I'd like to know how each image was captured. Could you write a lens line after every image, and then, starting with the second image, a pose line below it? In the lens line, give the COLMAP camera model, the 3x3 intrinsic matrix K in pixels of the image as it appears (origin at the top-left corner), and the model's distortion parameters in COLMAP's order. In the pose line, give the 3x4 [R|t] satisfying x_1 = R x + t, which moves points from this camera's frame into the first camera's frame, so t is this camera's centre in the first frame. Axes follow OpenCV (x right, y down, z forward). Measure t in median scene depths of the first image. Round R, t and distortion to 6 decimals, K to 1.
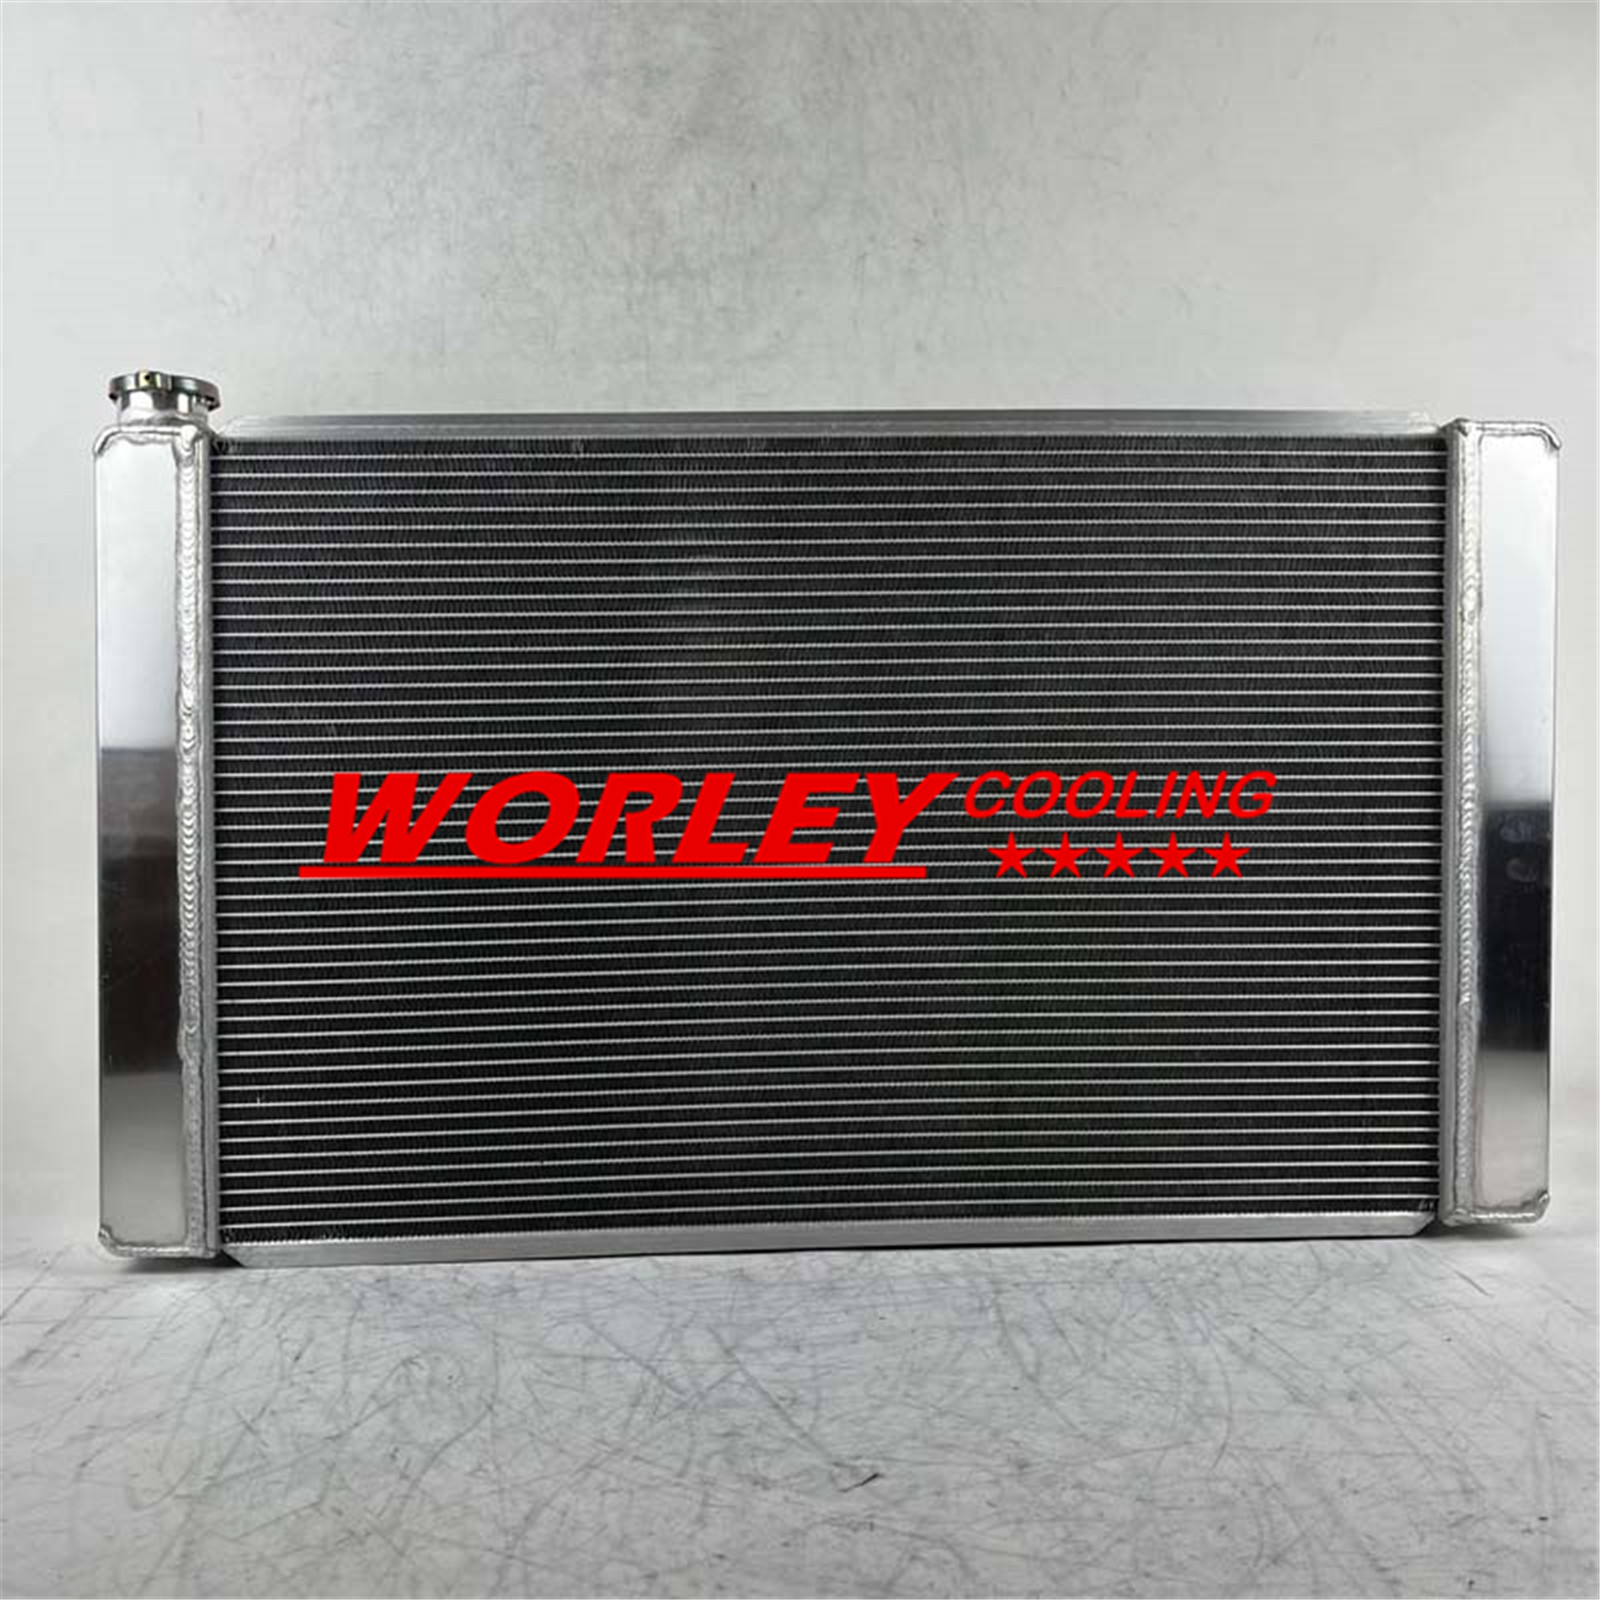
lens RADIAL K [[1581.5, 0, 795.6], [0, 1581.5, 818.6], [0, 0, 1]] dist [0.022490, 0.000000]
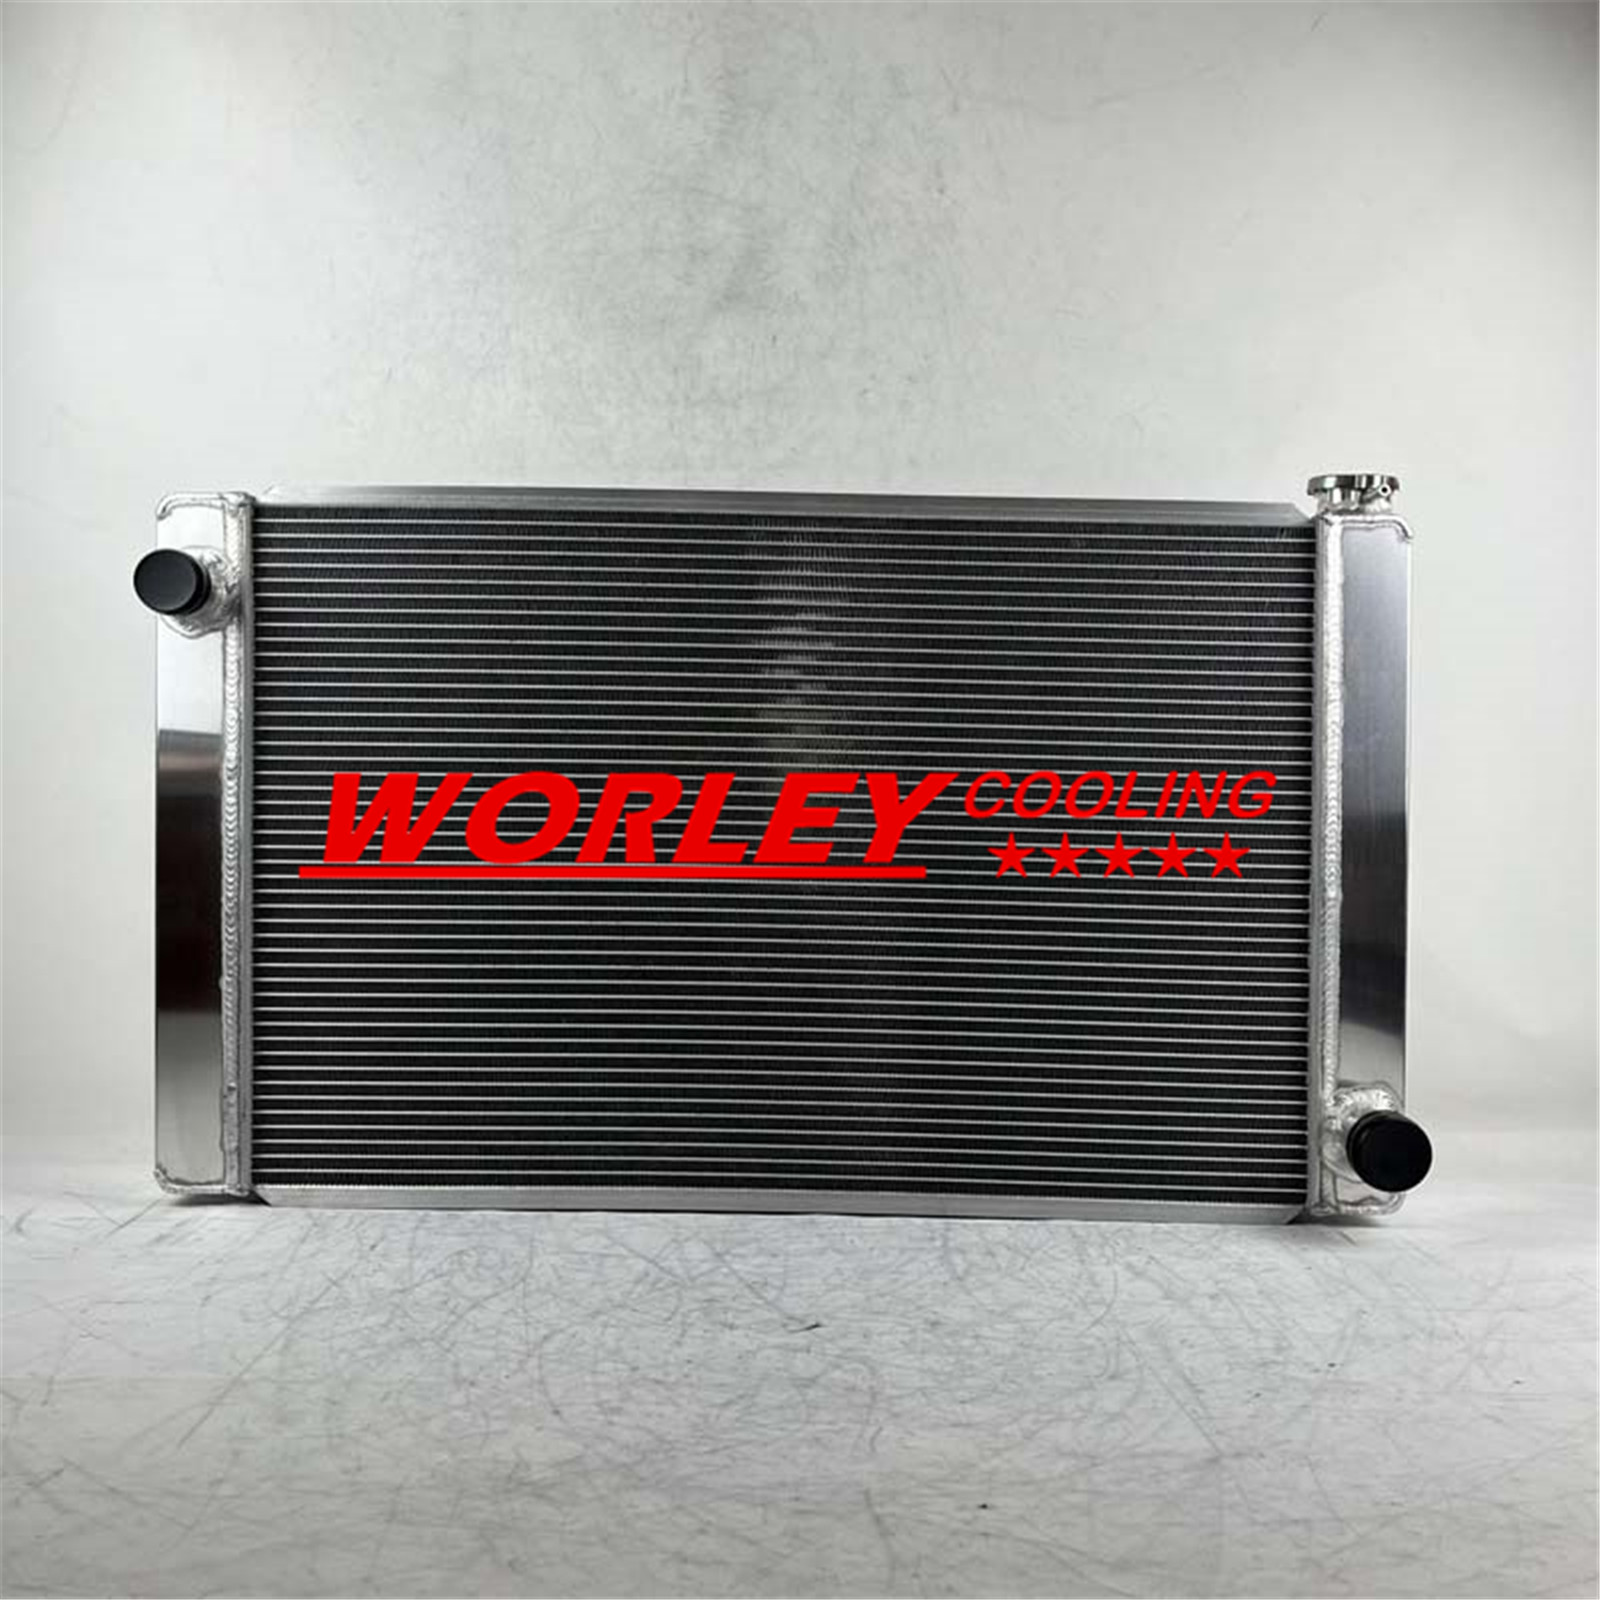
lens RADIAL K [[1581.5, 0, 820.9], [0, 1581.5, 786.4], [0, 0, 1]] dist [0.022490, 0.000000]
pose [[0.998938, 0.025950, -0.038079, 0.079055], [-0.029275, 0.995554, -0.089532, 0.085184], [0.035587, 0.090552, 0.995256, -0.271824]]
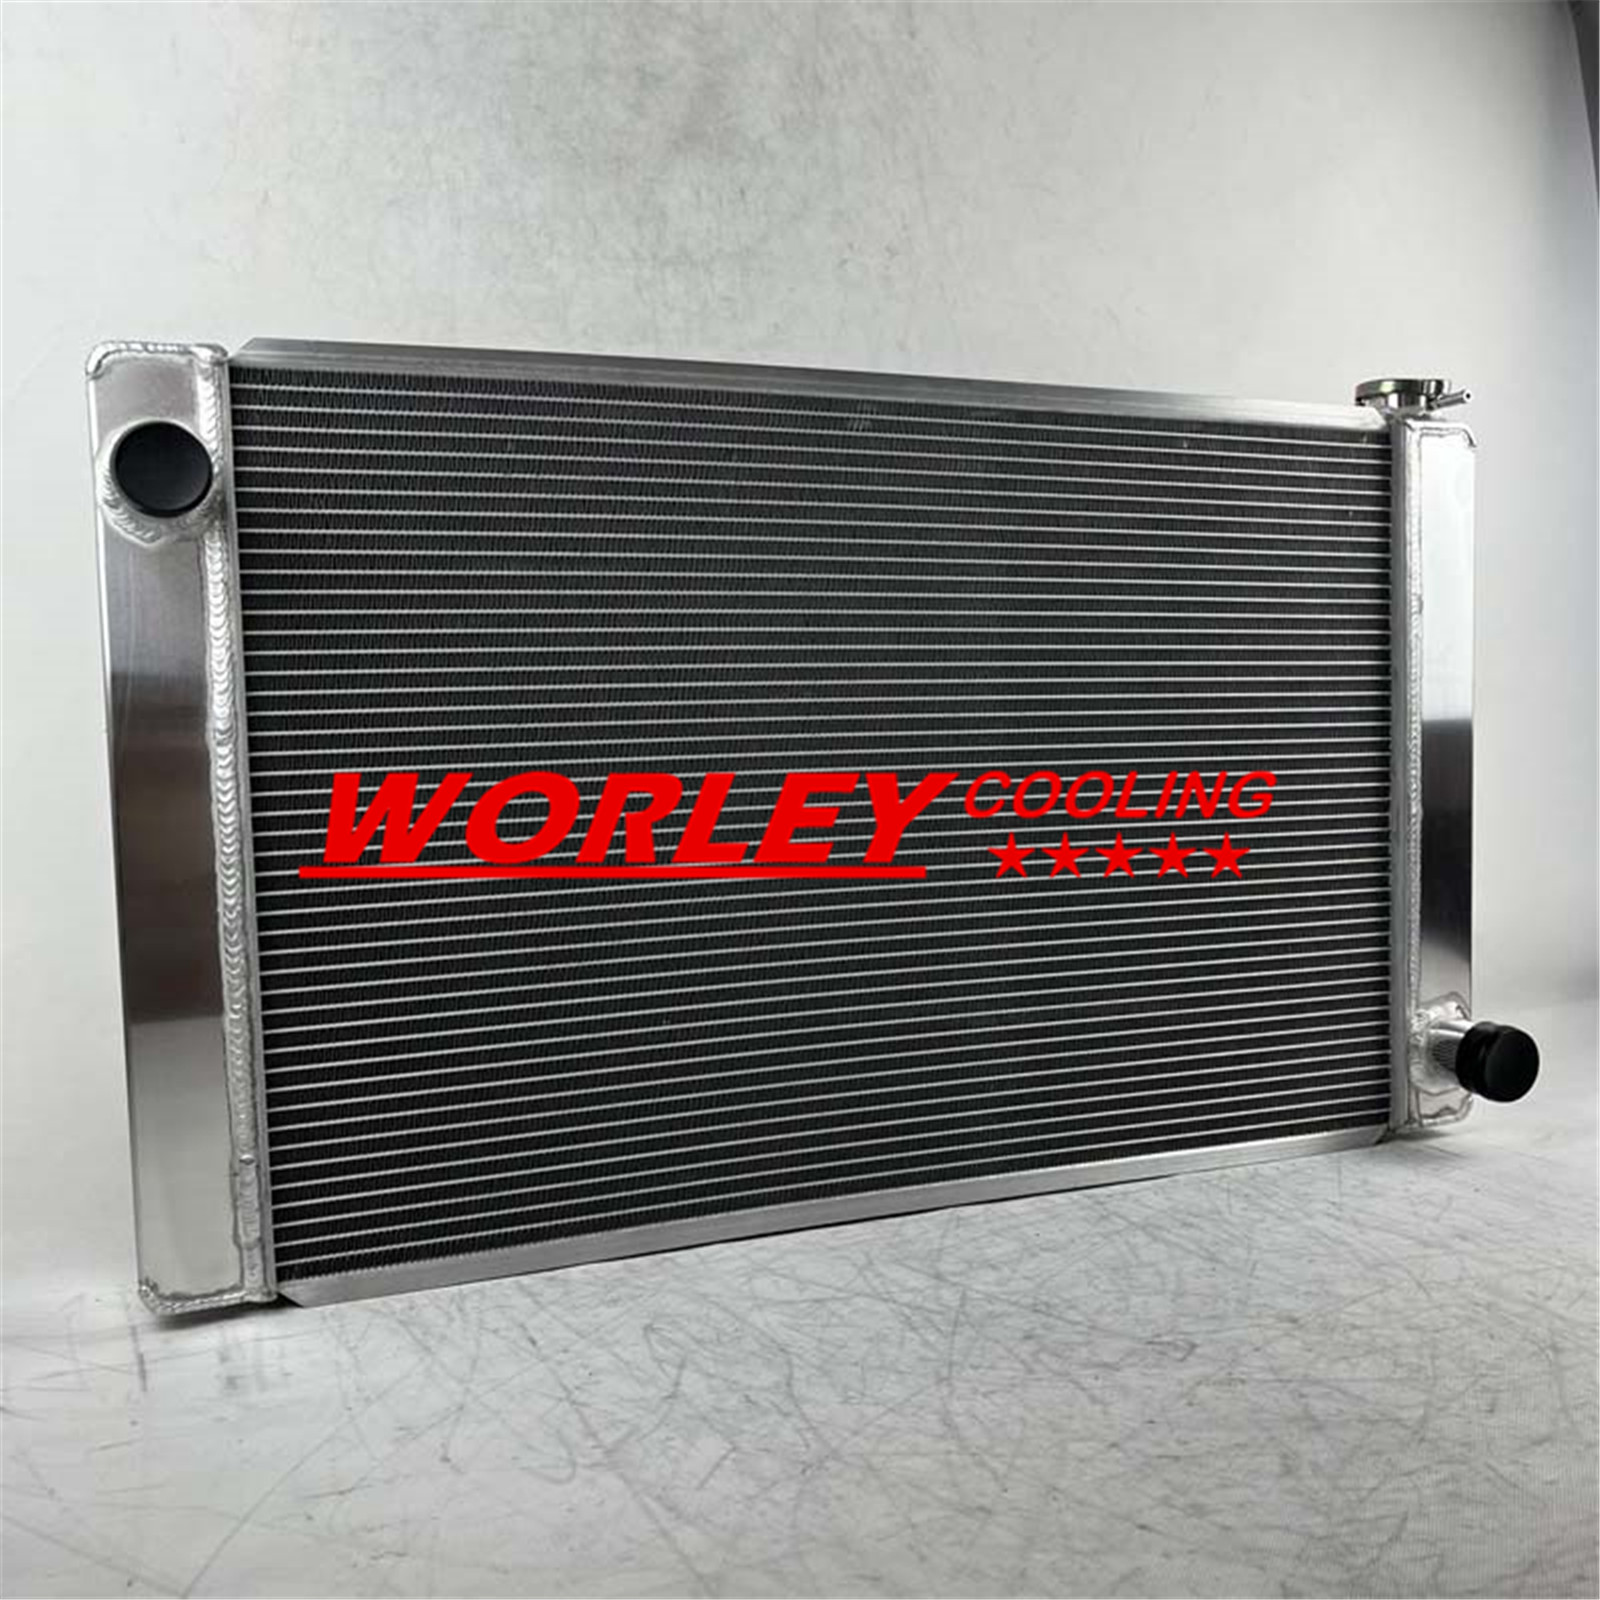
lens RADIAL K [[1581.5, 0, 774.6], [0, 1581.5, 794.1], [0, 0, 1]] dist [0.022490, 0.000000]
pose [[0.942831, -0.029602, 0.331955, -0.511377], [0.041652, 0.998704, -0.029244, 0.044103], [-0.330659, 0.041399, 0.942842, 0.031777]]
